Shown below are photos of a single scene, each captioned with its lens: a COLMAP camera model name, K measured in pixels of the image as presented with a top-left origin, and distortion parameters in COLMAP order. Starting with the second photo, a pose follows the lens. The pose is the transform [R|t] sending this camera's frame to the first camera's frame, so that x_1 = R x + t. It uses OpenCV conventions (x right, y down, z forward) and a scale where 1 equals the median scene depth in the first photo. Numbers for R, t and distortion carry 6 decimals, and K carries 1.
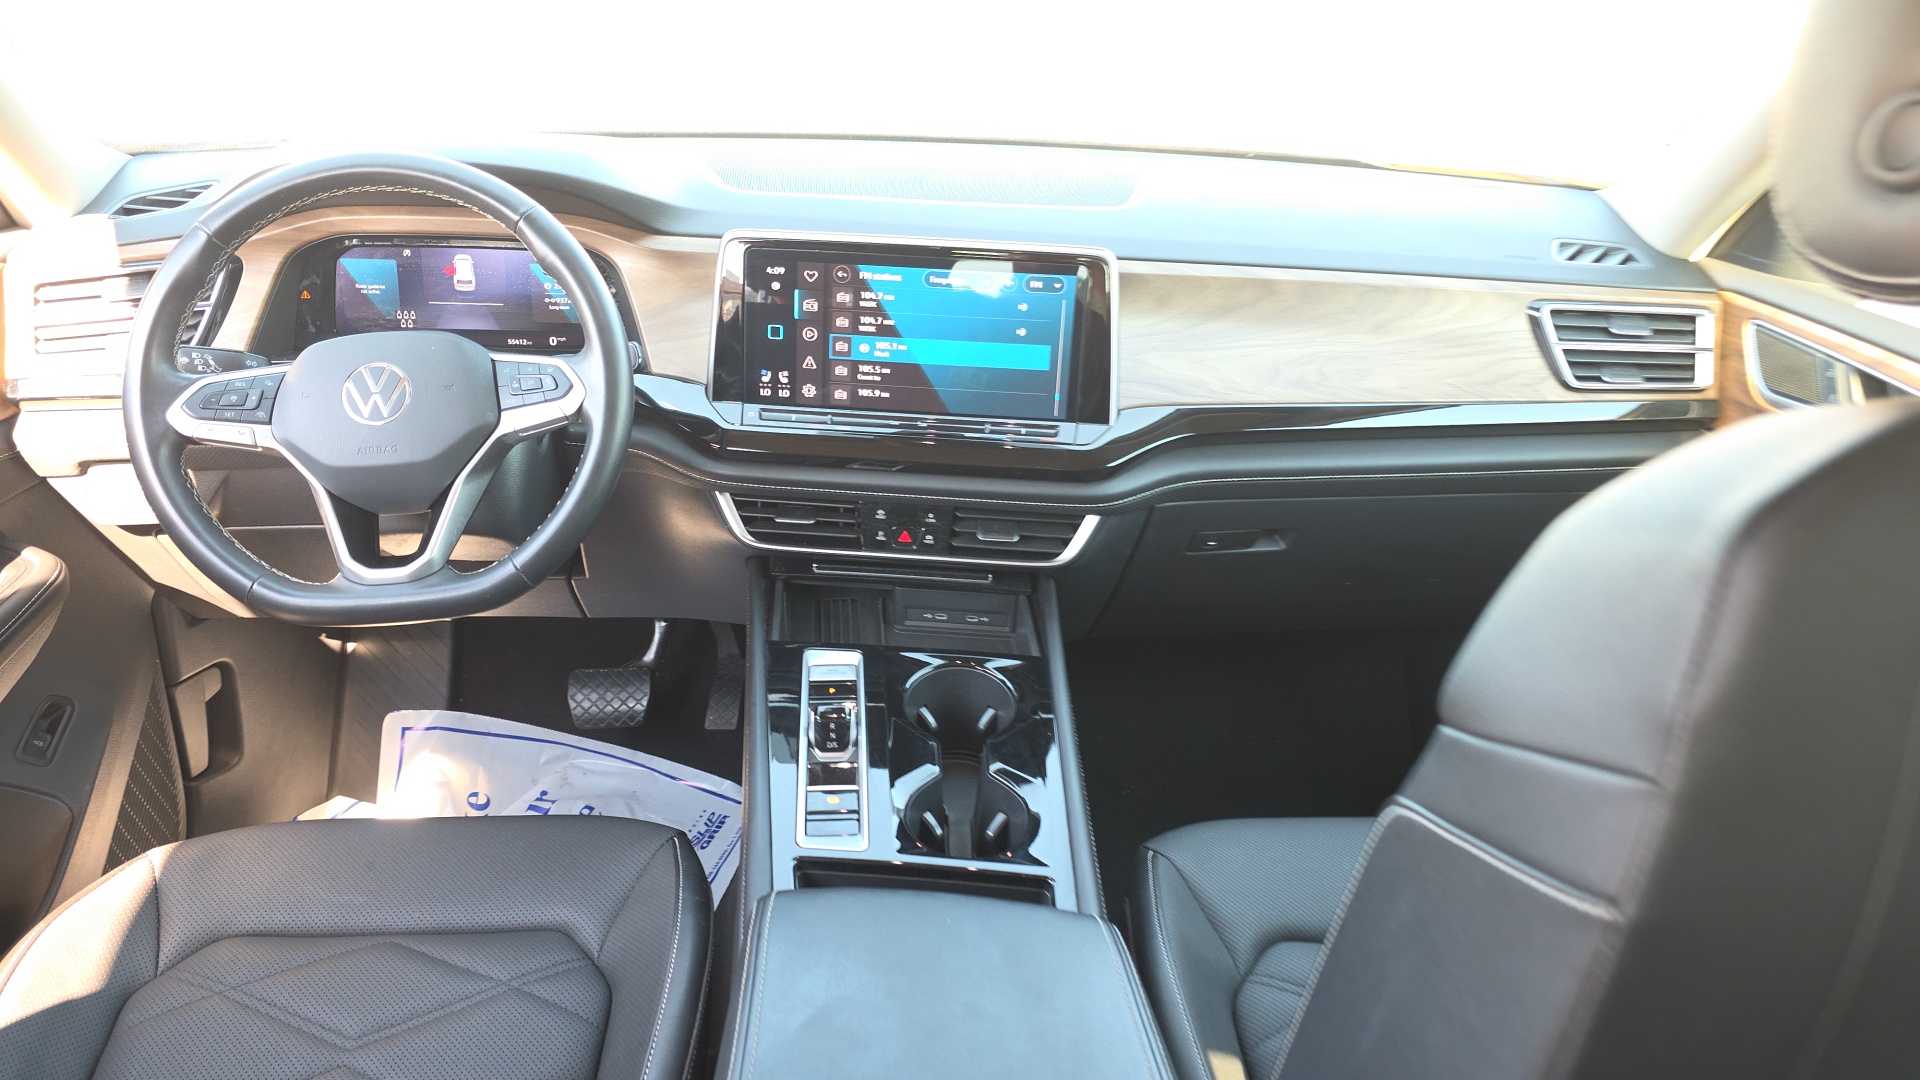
lens RADIAL K [[1297.1, 0, 960.0], [0, 1297.1, 540.0], [0, 0, 1]] dist [0.061407, -0.077018]
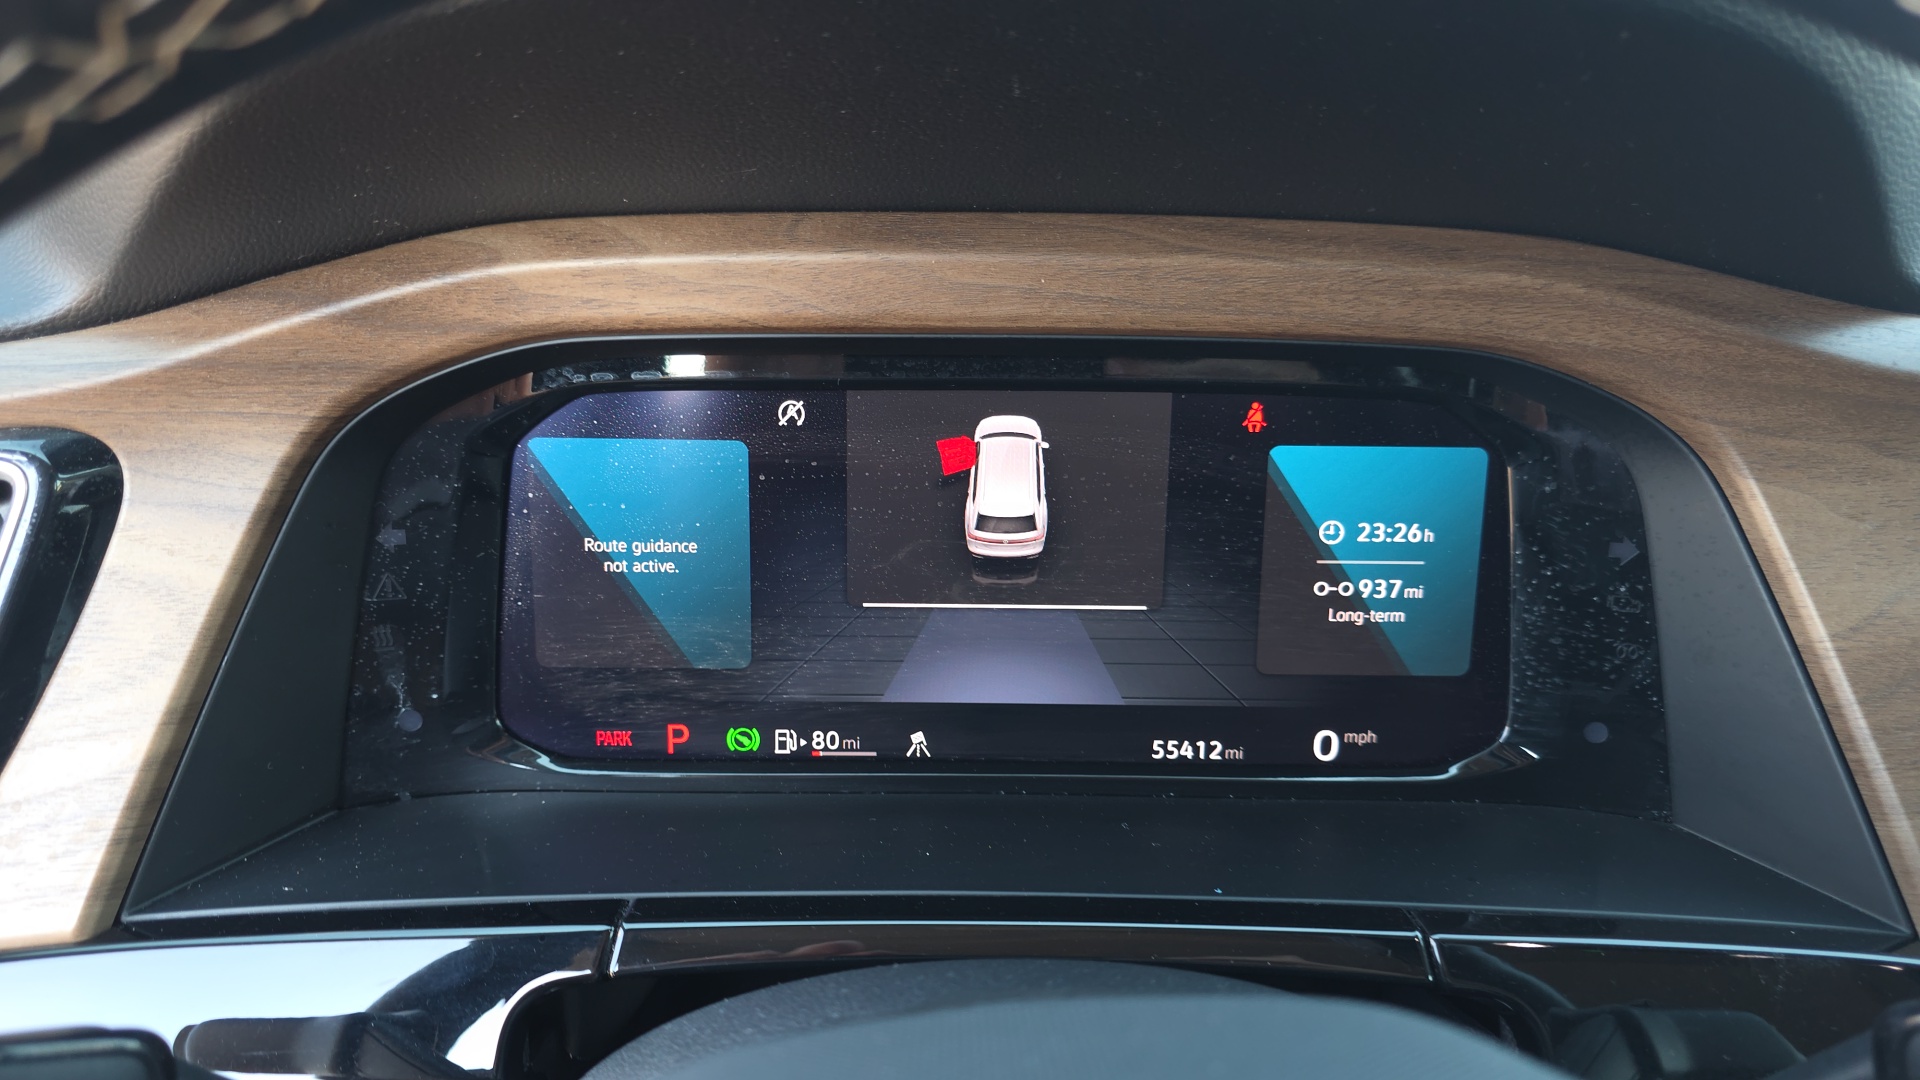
lens RADIAL K [[1284.8, 0, 958.7], [0, 1284.8, 548.6], [0, 0, 1]] dist [0.004565, -0.040375]
pose [[0.996881, -0.005352, -0.078743, -0.390122], [-0.002025, 0.995635, -0.093310, -0.179462], [0.078899, 0.093179, 0.992518, 0.802994]]
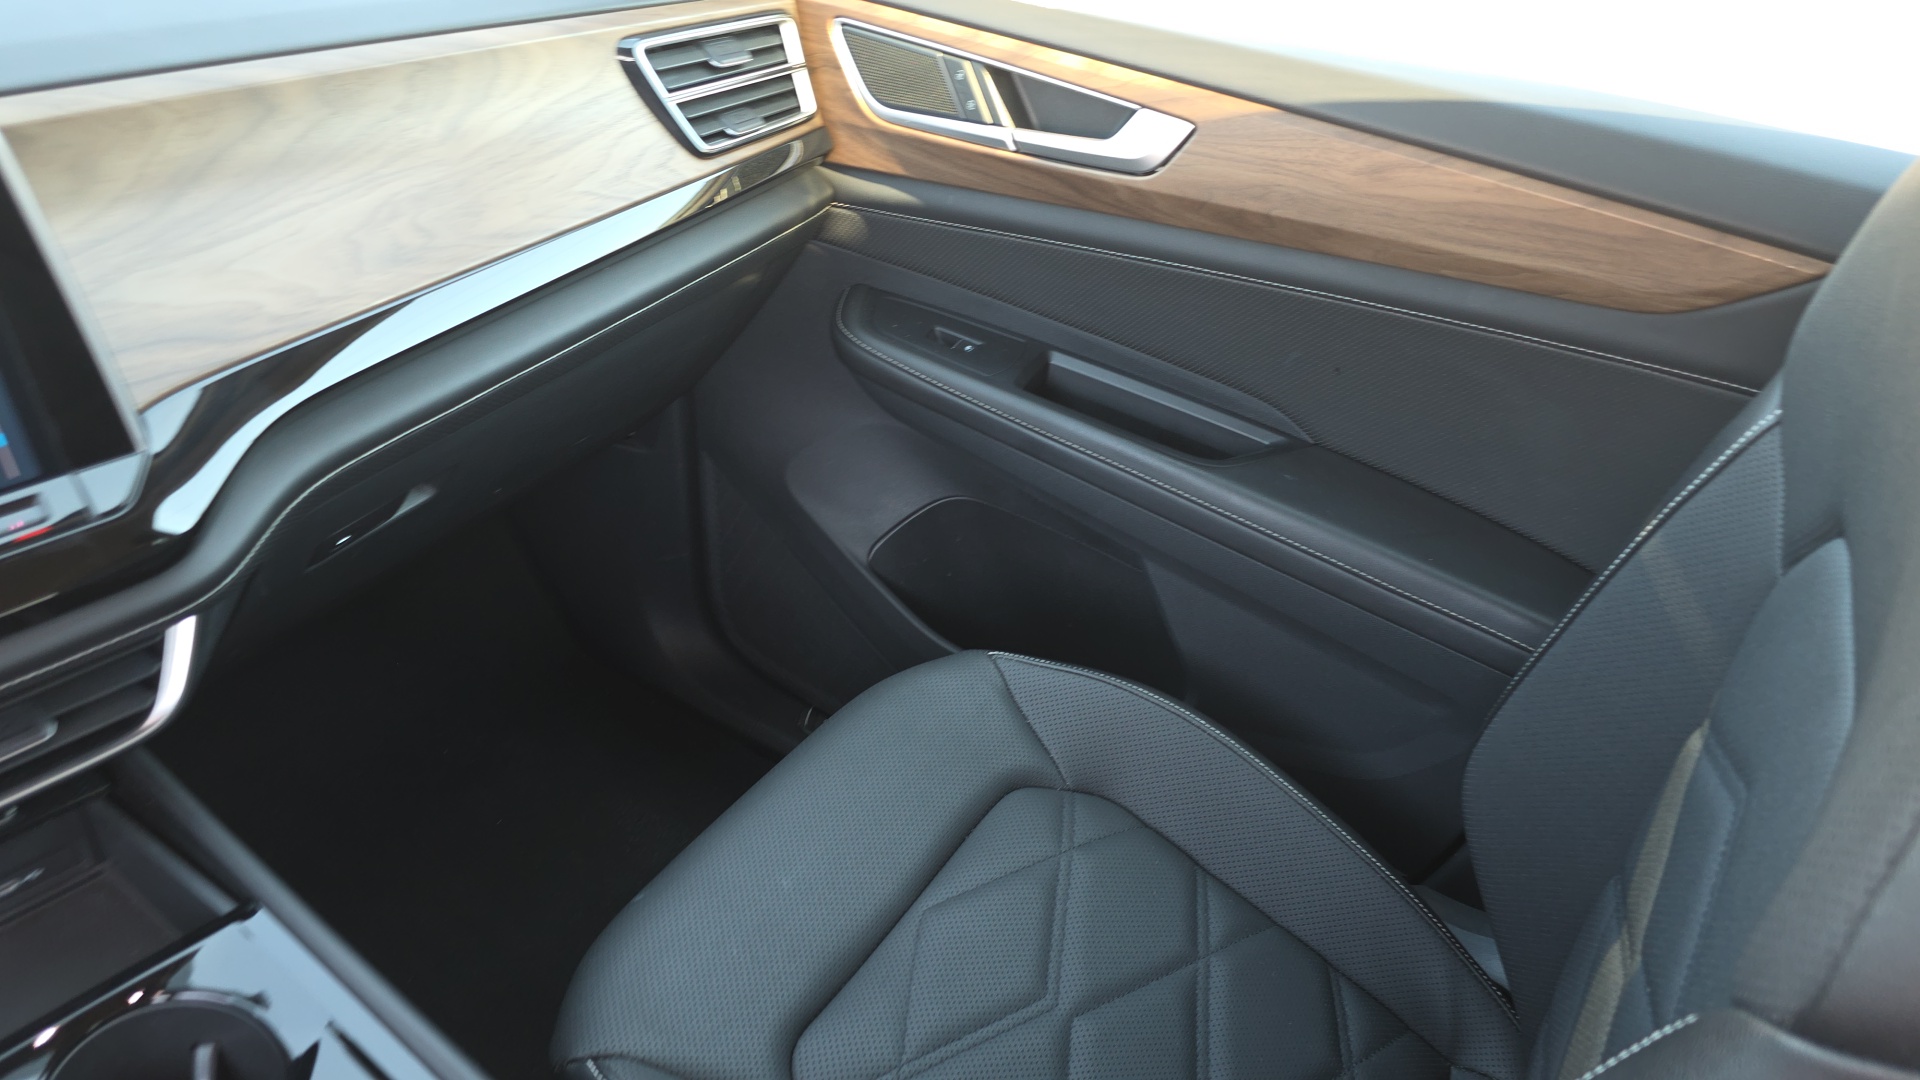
lens RADIAL K [[1283.6, 0, 970.0], [0, 1283.6, 584.4], [0, 0, 1]] dist [0.051783, -0.068849]
pose [[0.574688, -0.464808, 0.673563, -0.061900], [0.261488, 0.884200, 0.387060, -0.152767], [-0.775472, -0.046310, 0.629681, 0.426230]]
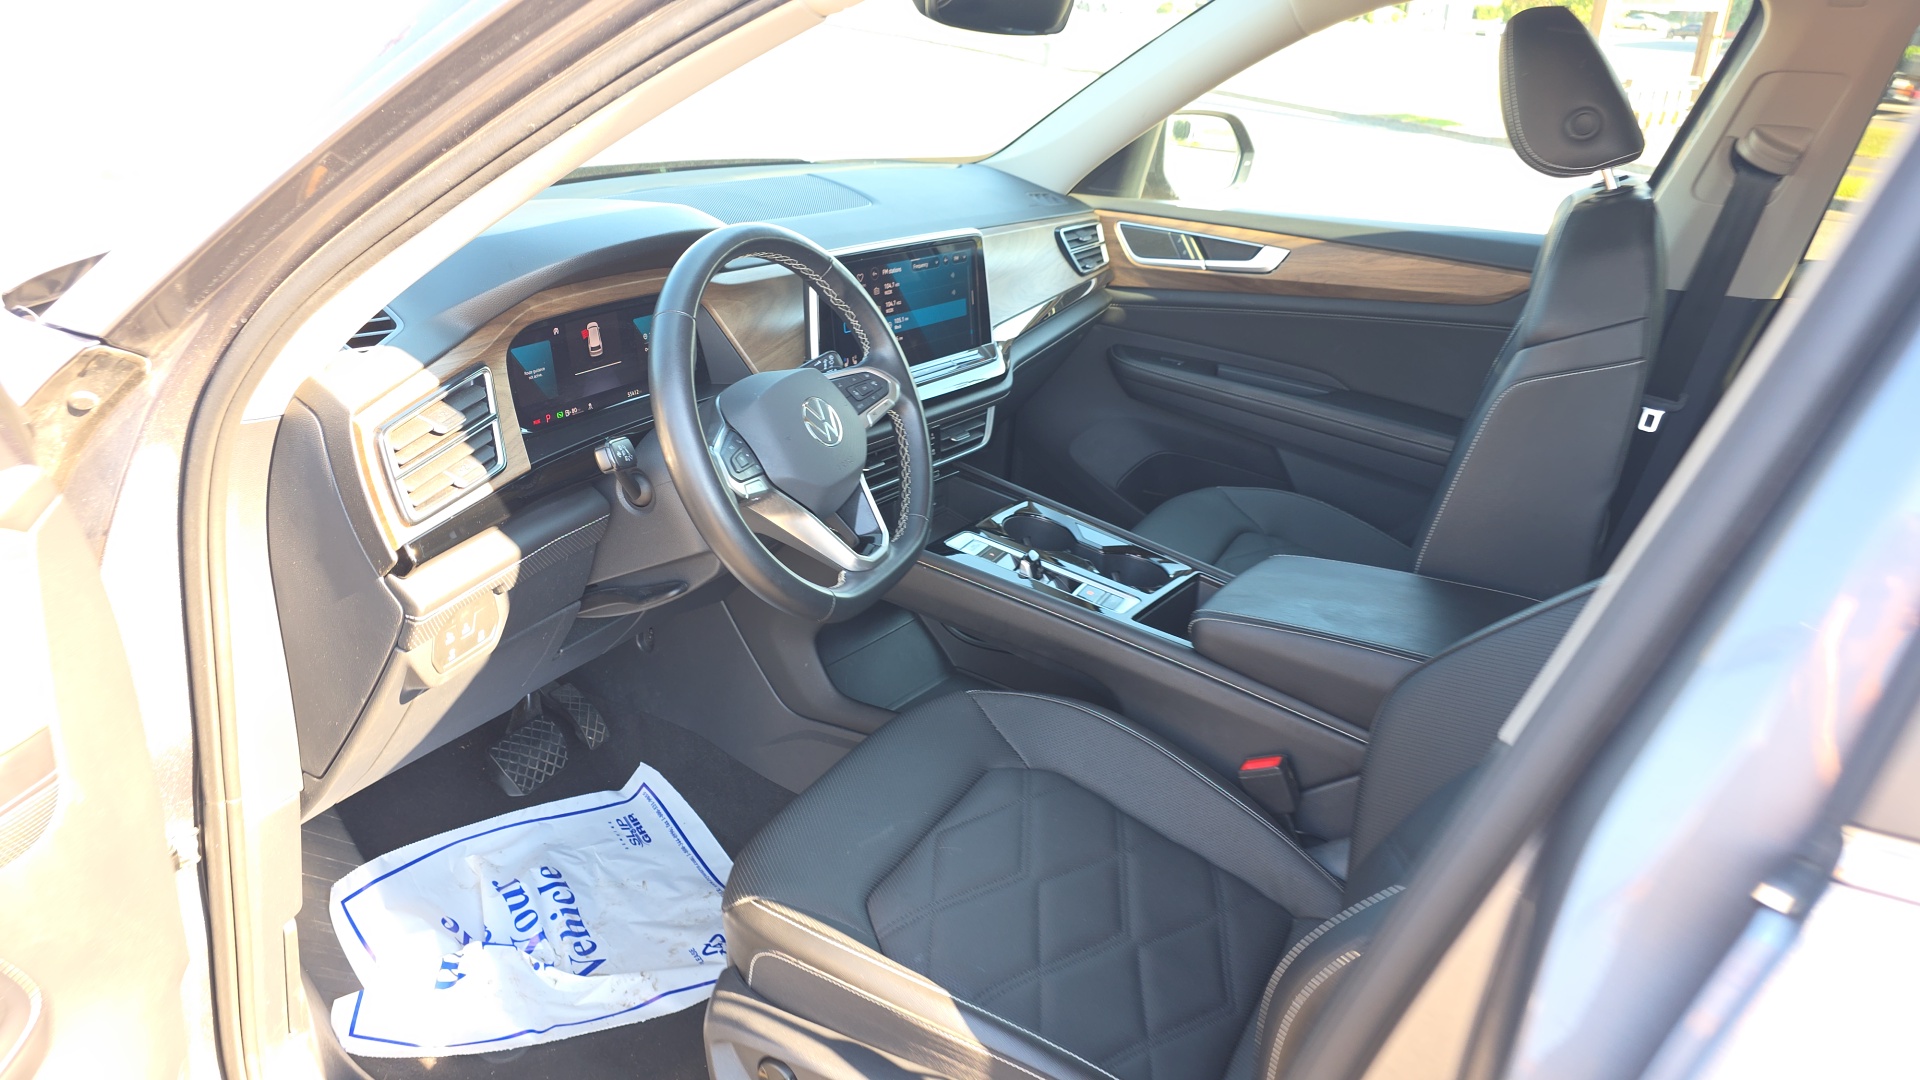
lens RADIAL K [[1272.5, 0, 953.6], [0, 1272.5, 546.6], [0, 0, 1]] dist [0.051892, 0.000043]
pose [[0.514050, -0.332676, 0.790620, -1.163893], [0.307617, 0.931913, 0.192121, -0.166379], [-0.800702, 0.144449, 0.581387, 0.203113]]
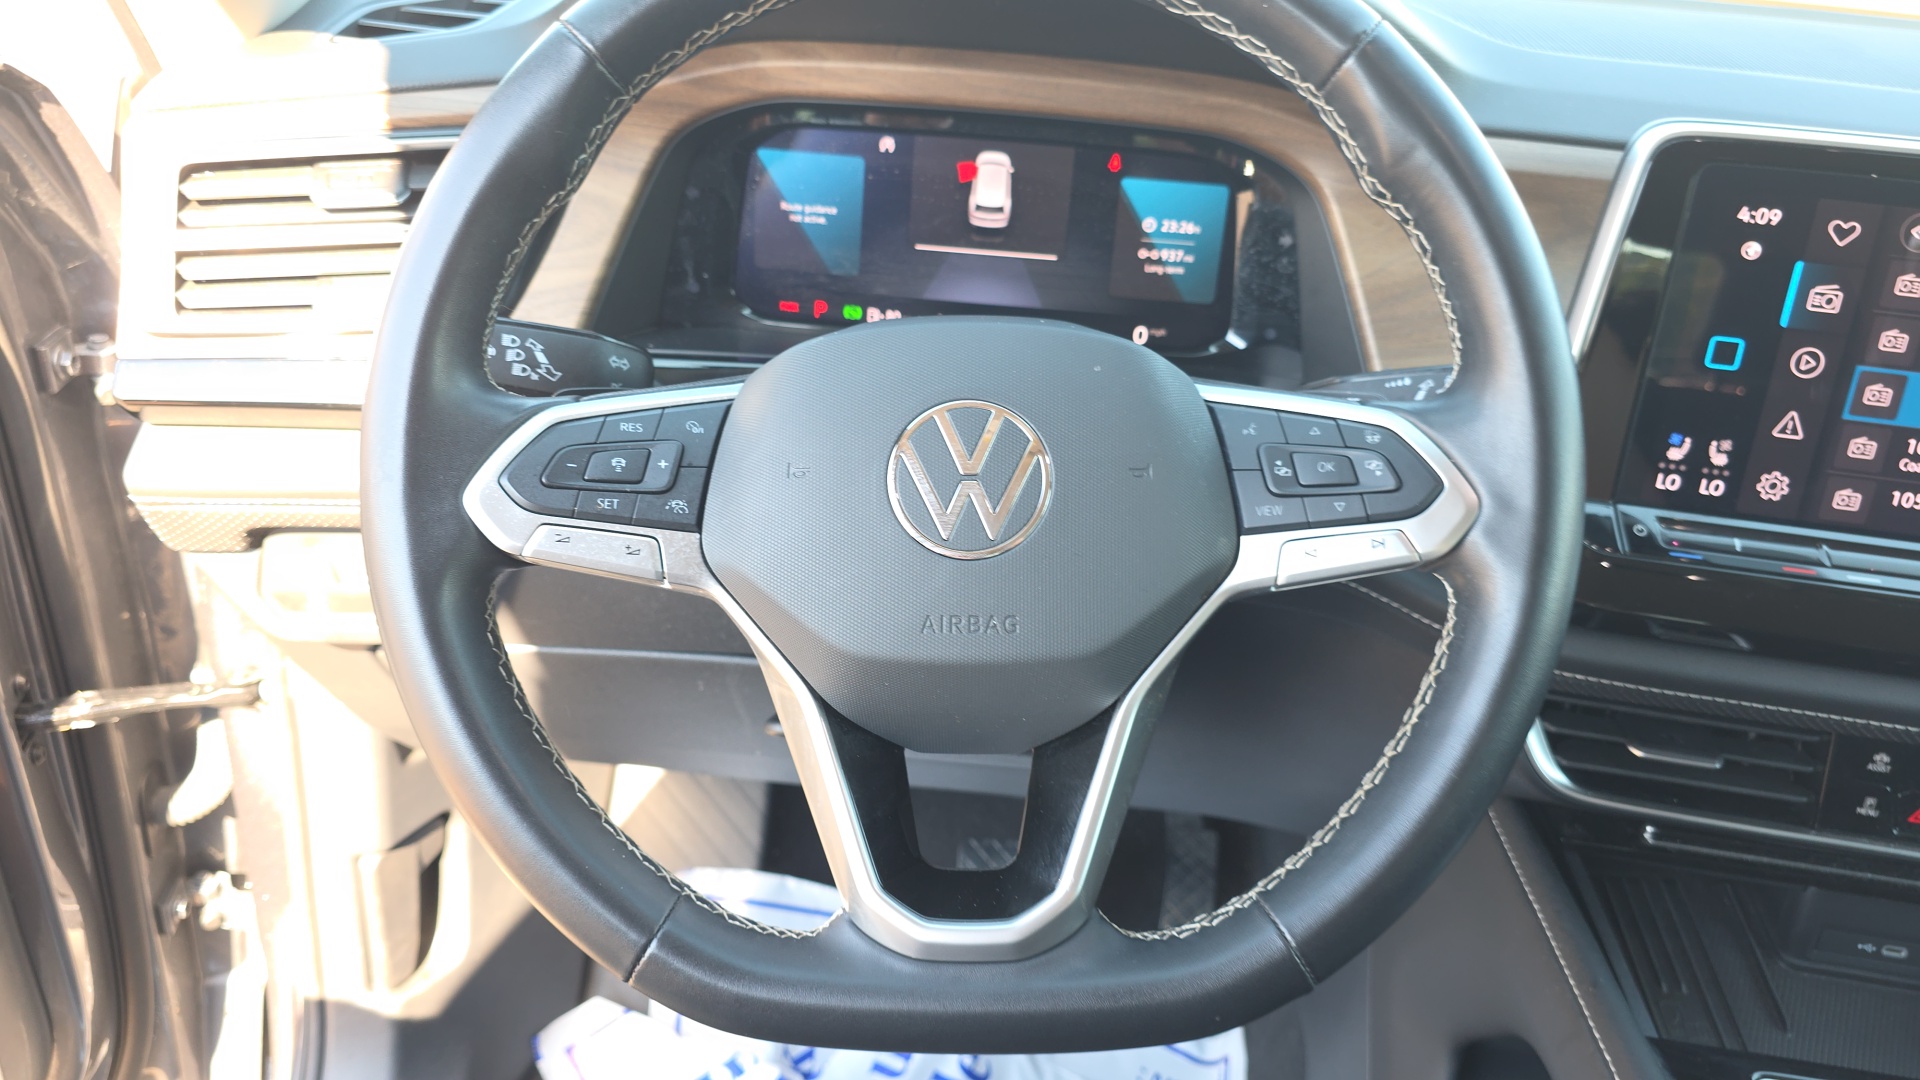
lens RADIAL K [[1319.6, 0, 955.6], [0, 1319.6, 528.7], [0, 0, 1]] dist [0.025258, -0.041409]
pose [[0.992979, 0.075265, -0.091253, -0.355660], [-0.073208, 0.996986, 0.025683, -0.091904], [0.092911, -0.018823, 0.995497, 0.520267]]
